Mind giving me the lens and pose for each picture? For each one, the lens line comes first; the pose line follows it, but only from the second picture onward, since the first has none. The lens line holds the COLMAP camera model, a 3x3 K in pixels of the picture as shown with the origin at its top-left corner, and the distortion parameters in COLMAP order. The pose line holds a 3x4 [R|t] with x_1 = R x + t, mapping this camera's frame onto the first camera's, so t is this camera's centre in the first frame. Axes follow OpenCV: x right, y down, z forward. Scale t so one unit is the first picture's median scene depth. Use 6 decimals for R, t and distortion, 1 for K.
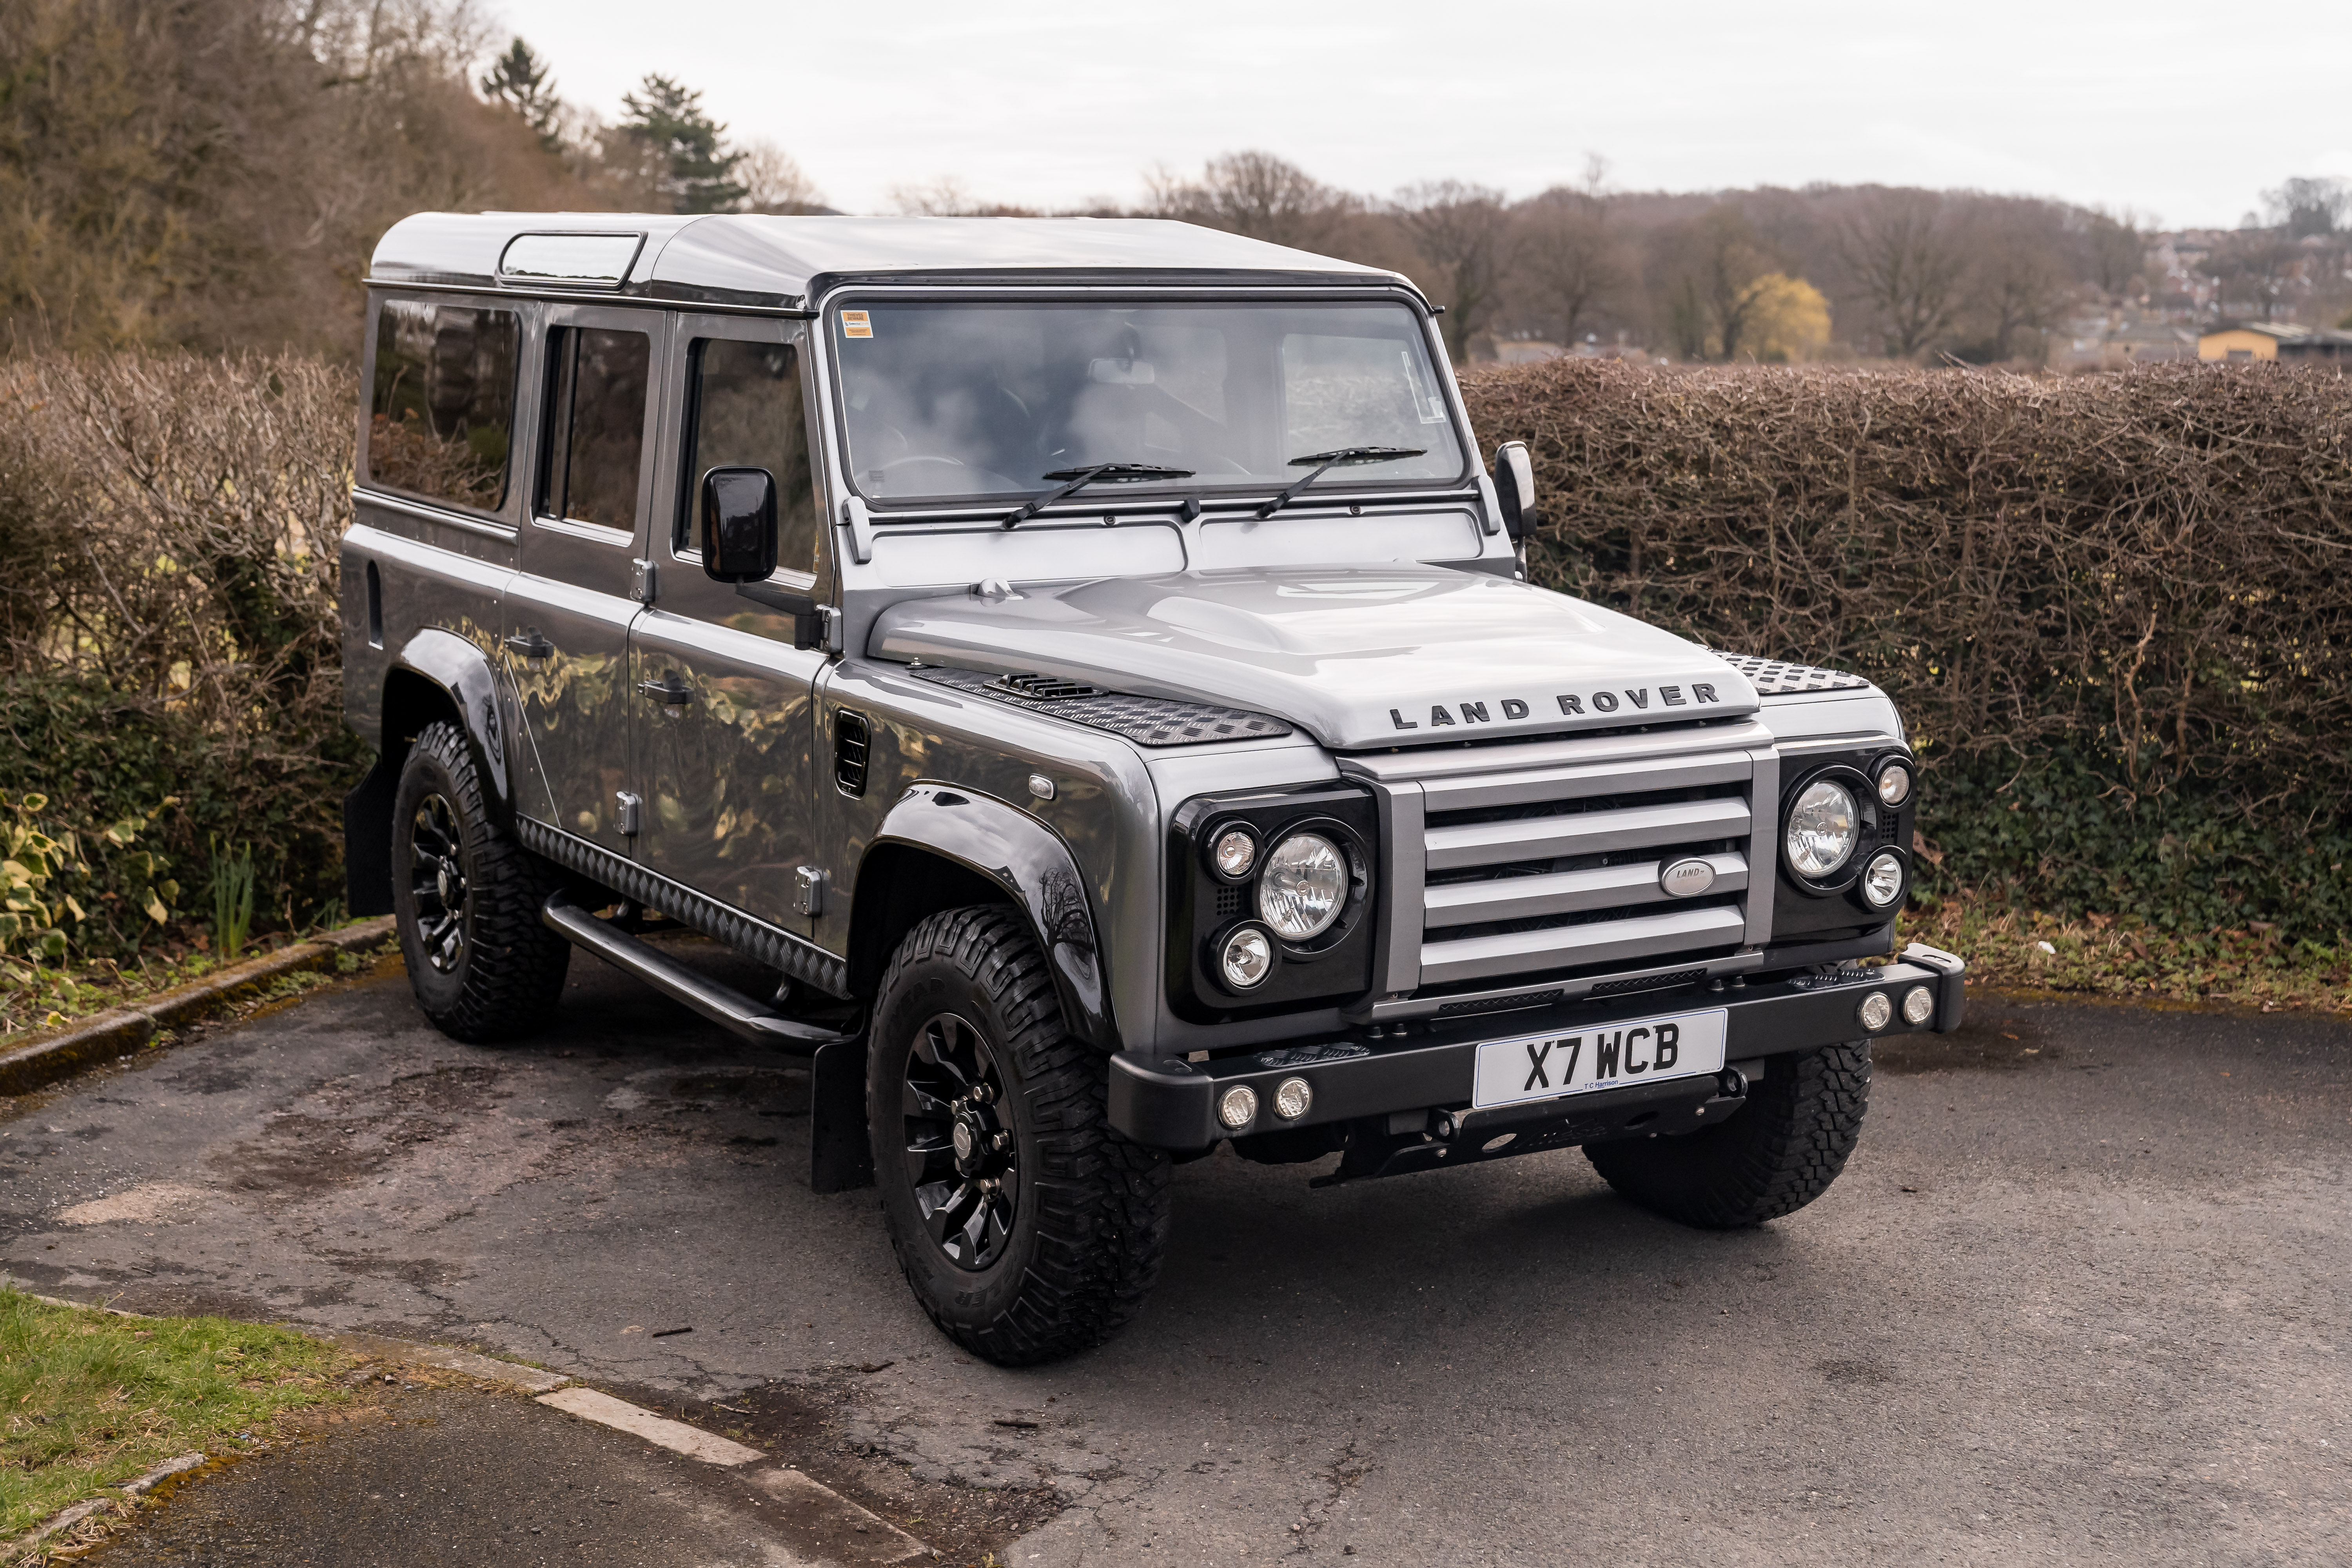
lens RADIAL K [[3203.9, 0, 1171.5], [0, 3203.9, 782.3], [0, 0, 1]] dist [-0.012139, 0.000000]
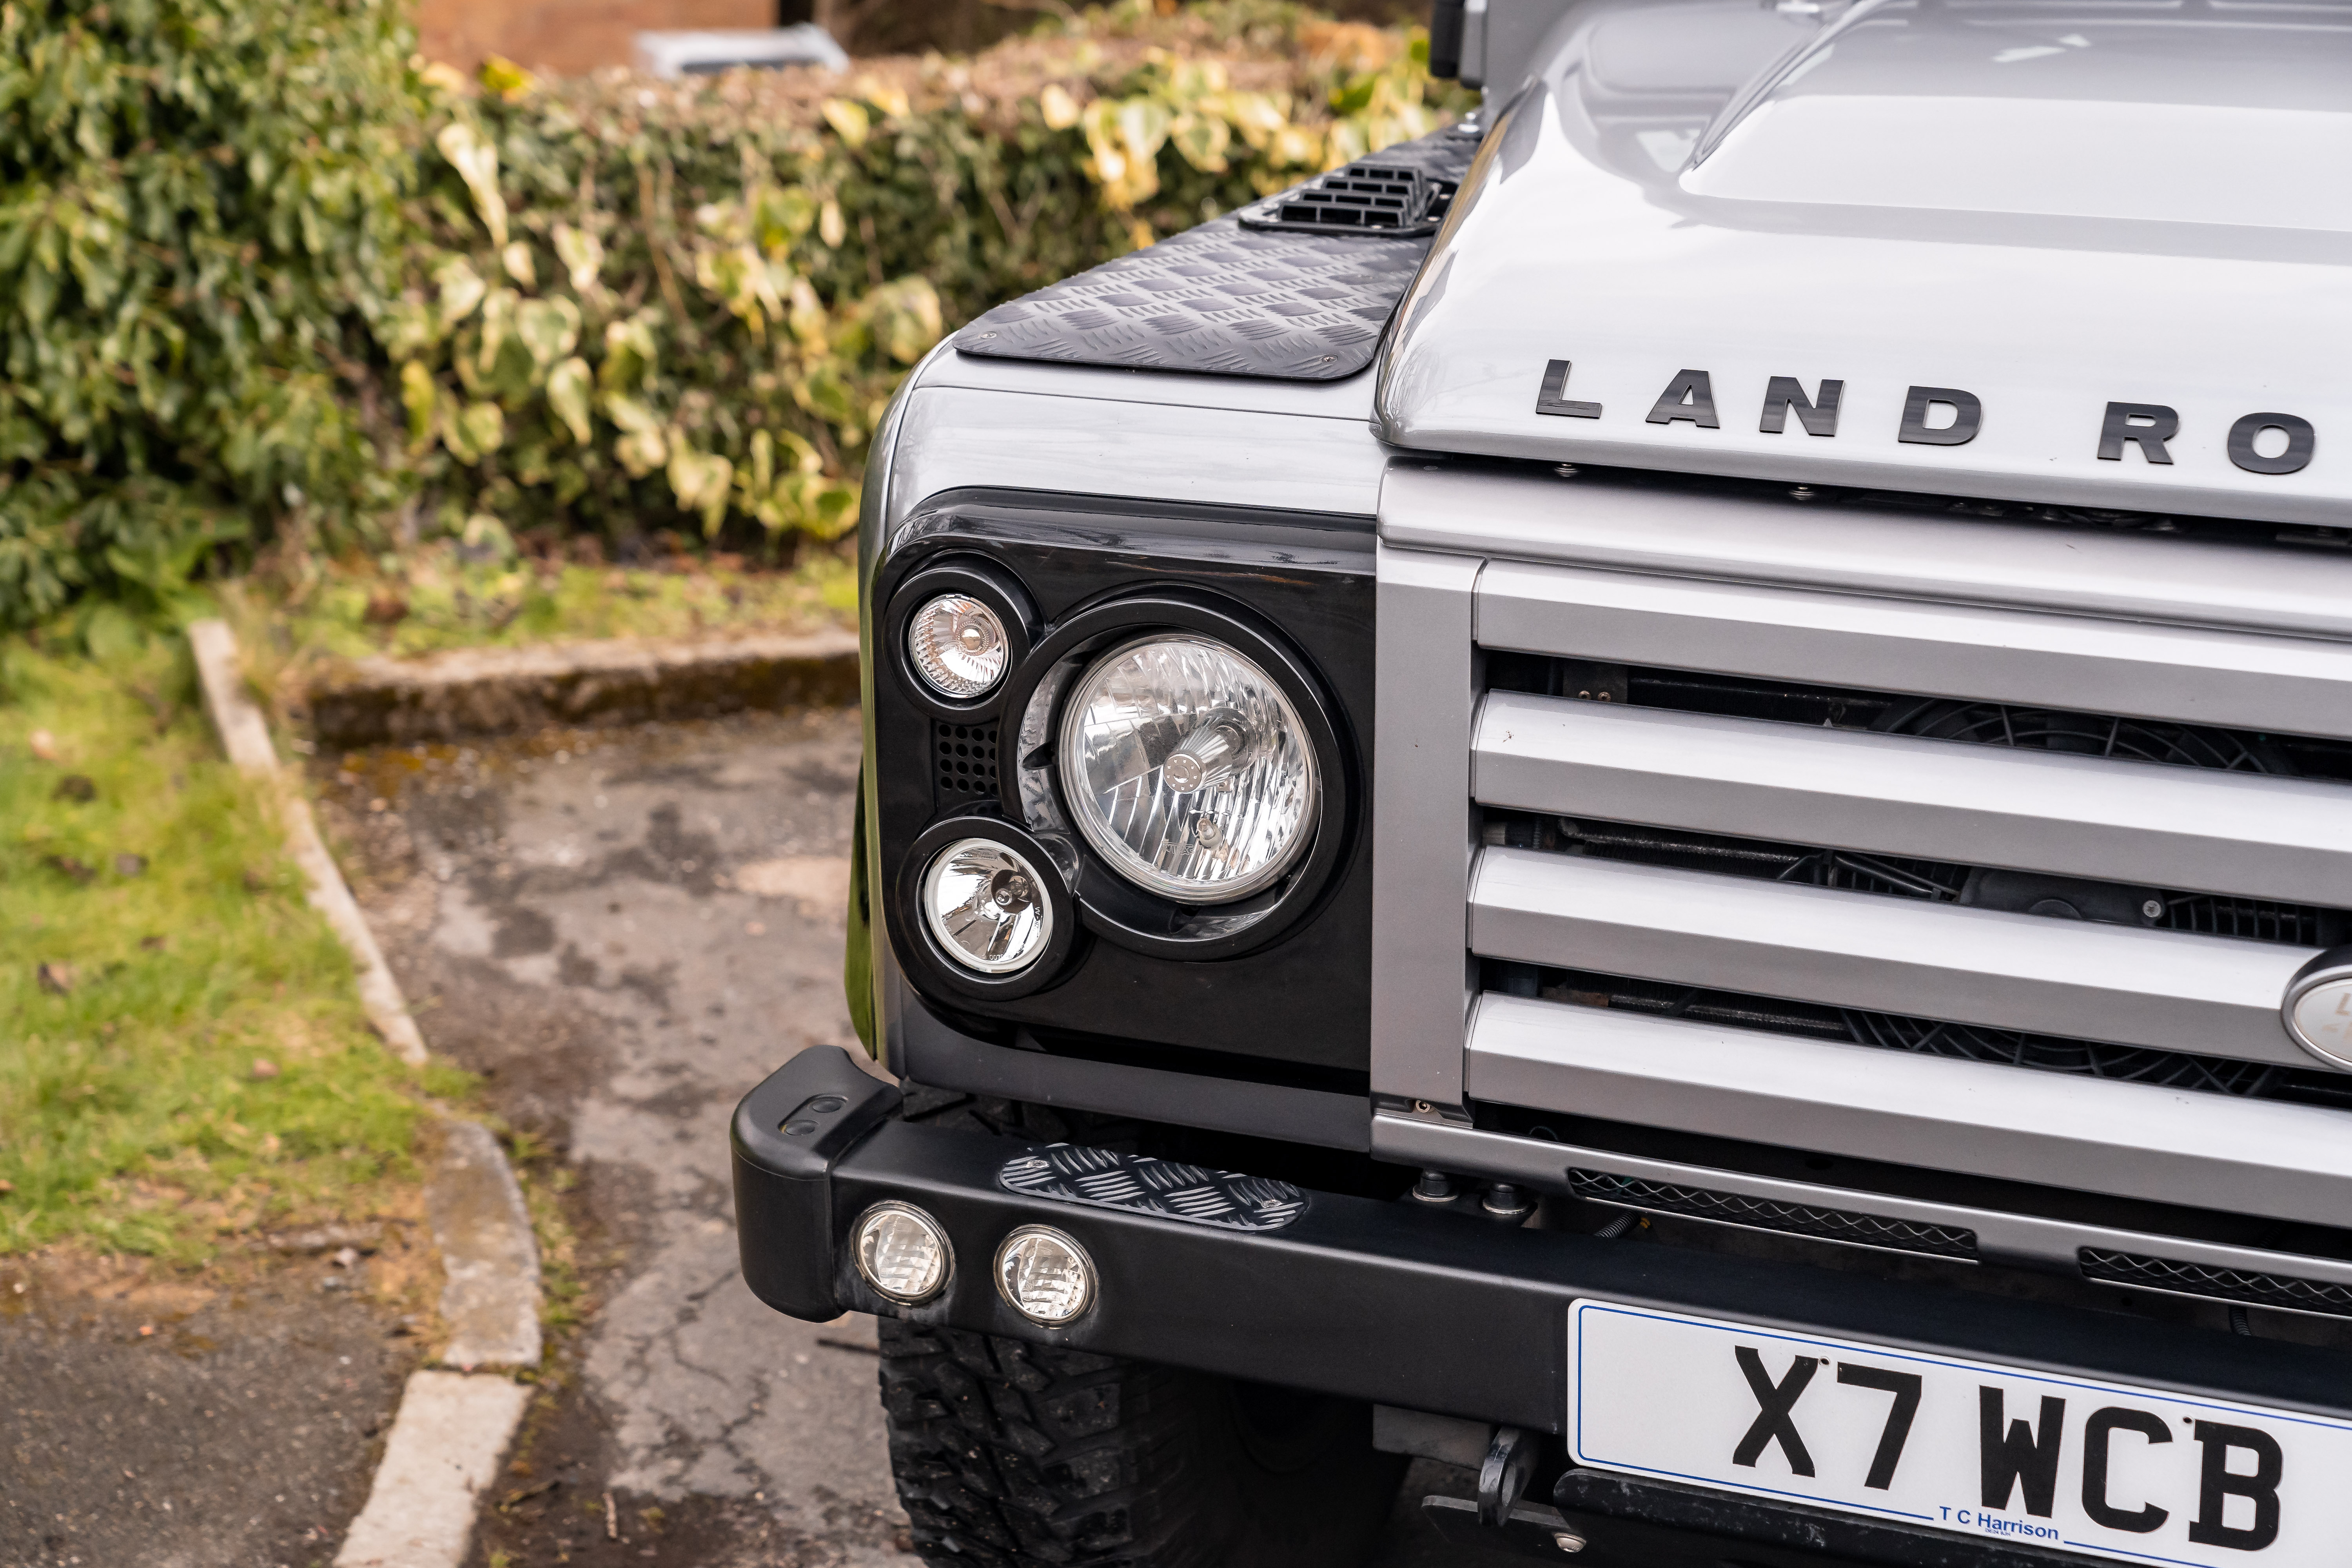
lens RADIAL K [[4333.2, 0, 1180.5], [0, 4333.2, 802.1], [0, 0, 1]] dist [-0.017385, 0.000000]
pose [[0.589718, 0.227772, -0.774825, 0.424819], [-0.125023, 0.973586, 0.191046, -0.060665], [0.797874, -0.015792, 0.602618, 0.638821]]
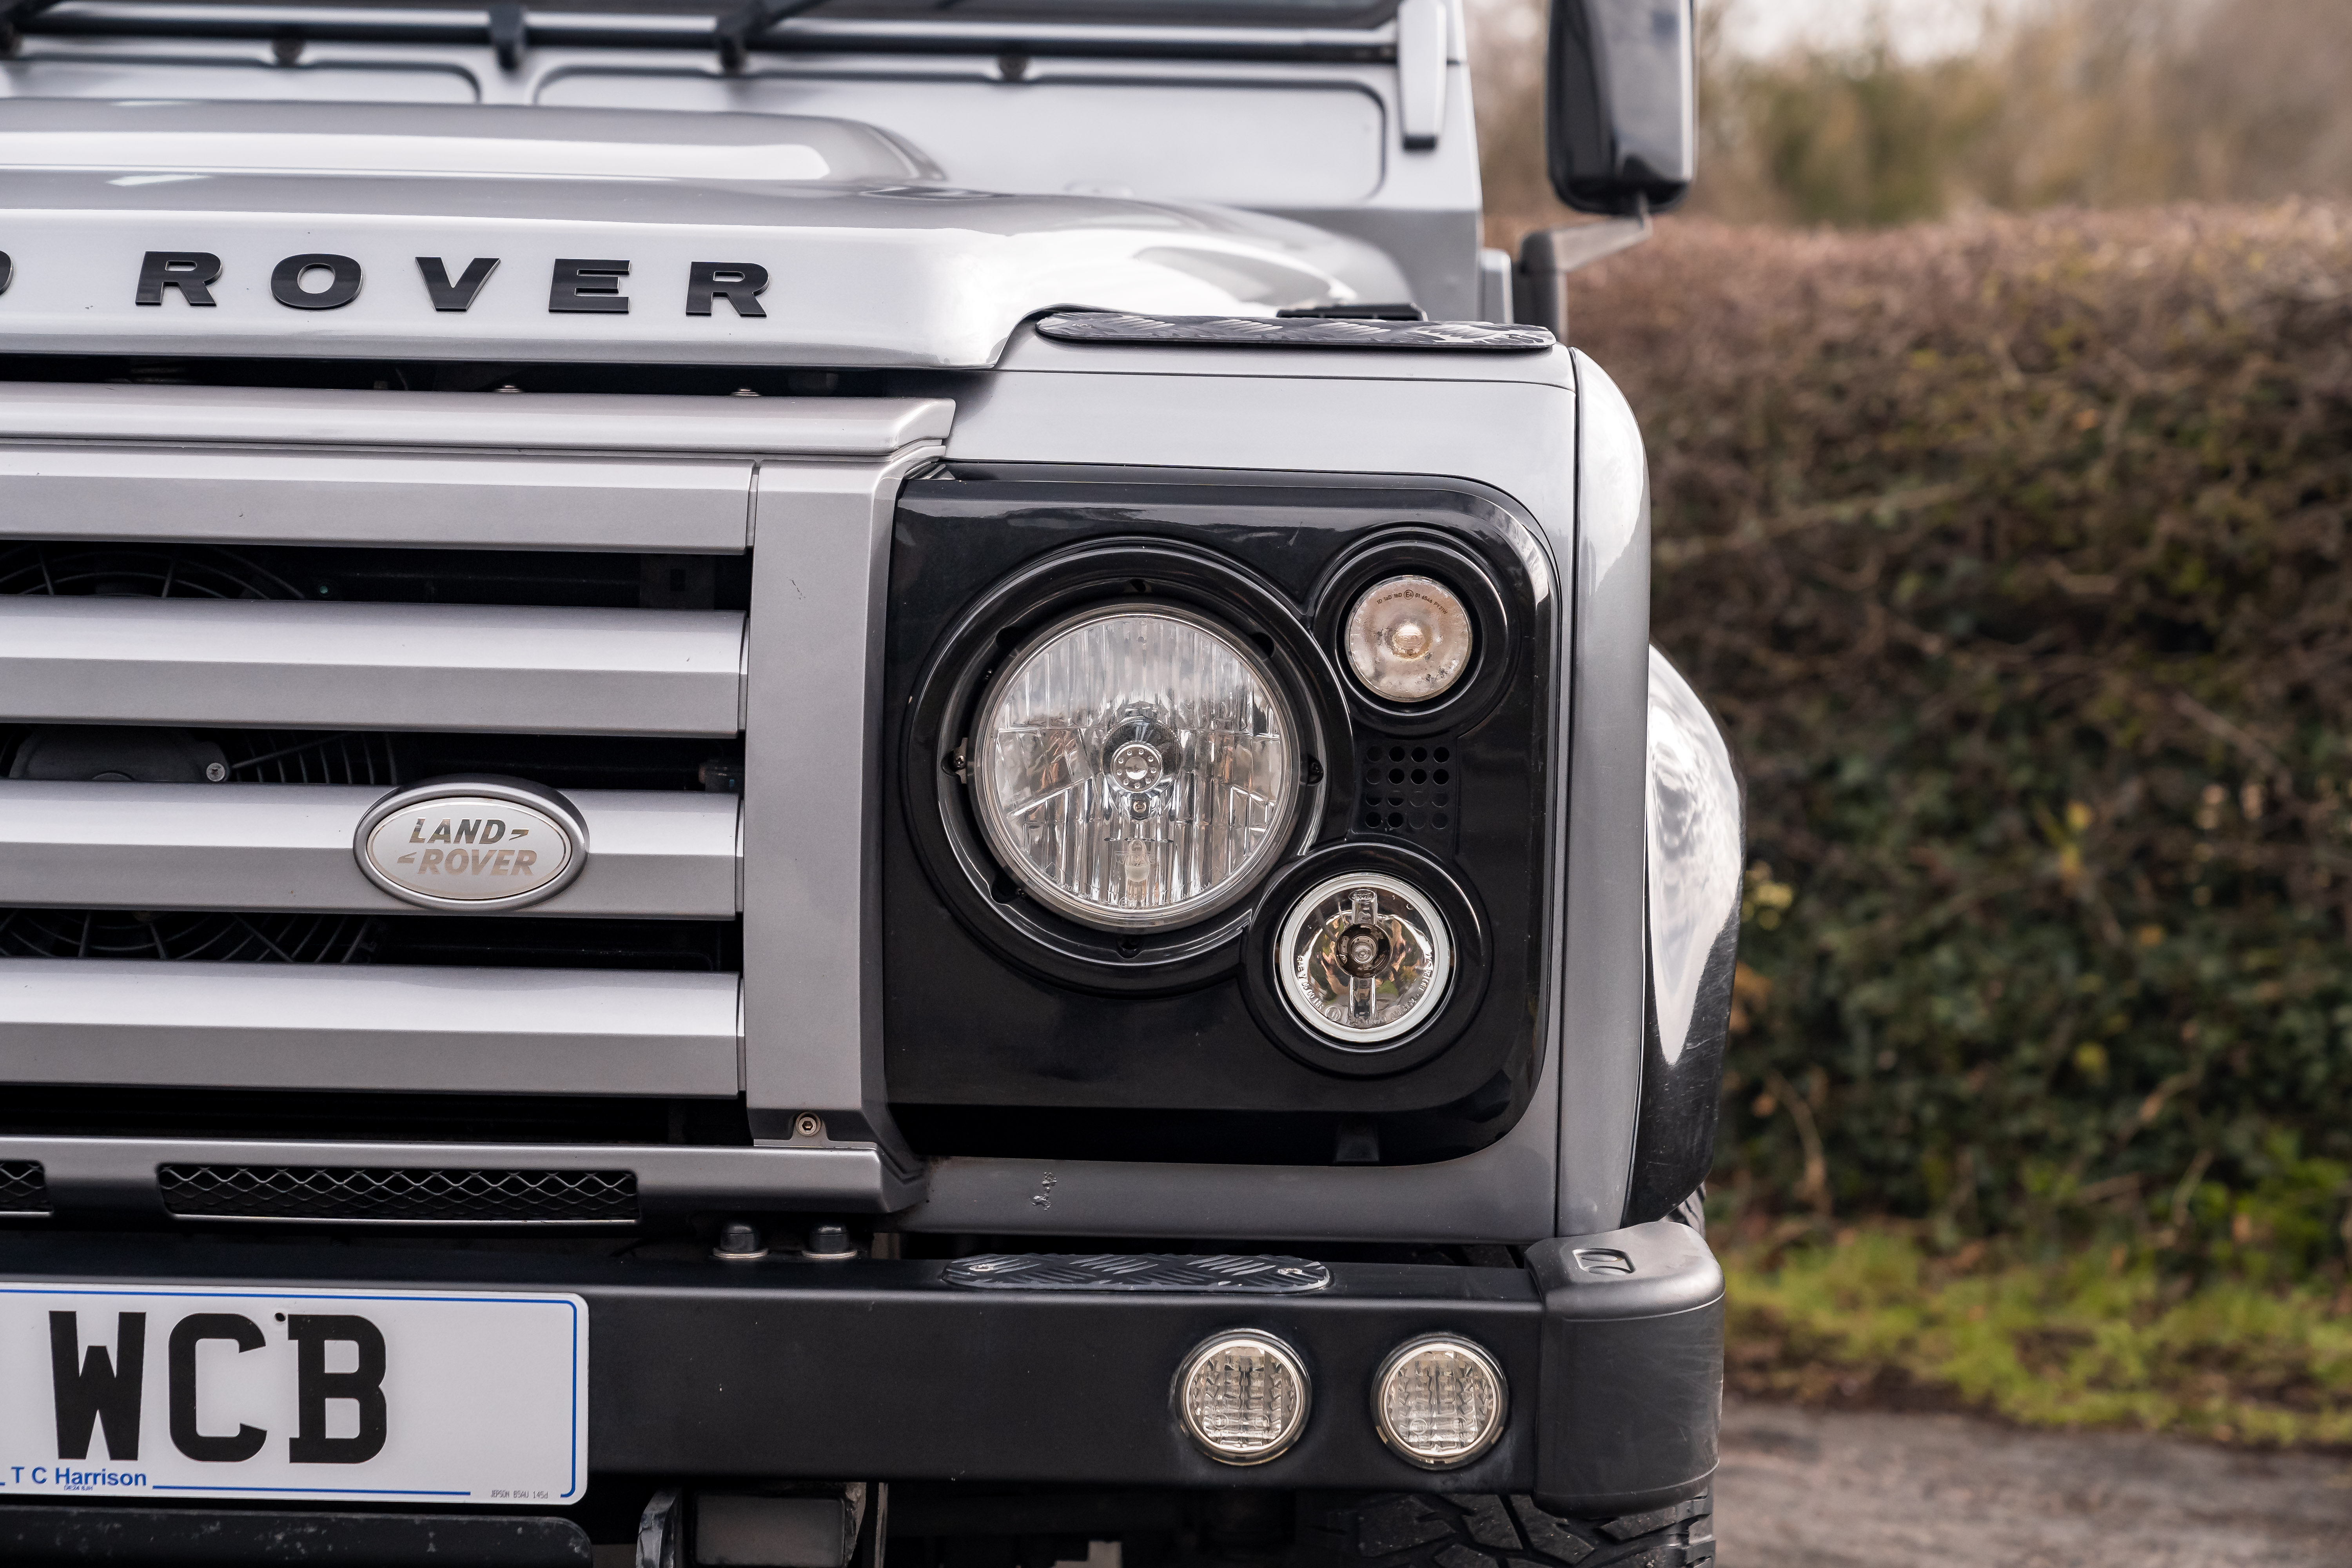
lens RADIAL K [[4582.2, 0, 1226.4], [0, 4582.2, 814.4], [0, 0, 1]] dist [0.039822, 0.000000]
pose [[0.850131, 0.049722, -0.524218, 0.453908], [-0.100064, 0.992646, -0.068124, 0.049283], [0.516976, 0.110370, 0.848855, 0.665440]]
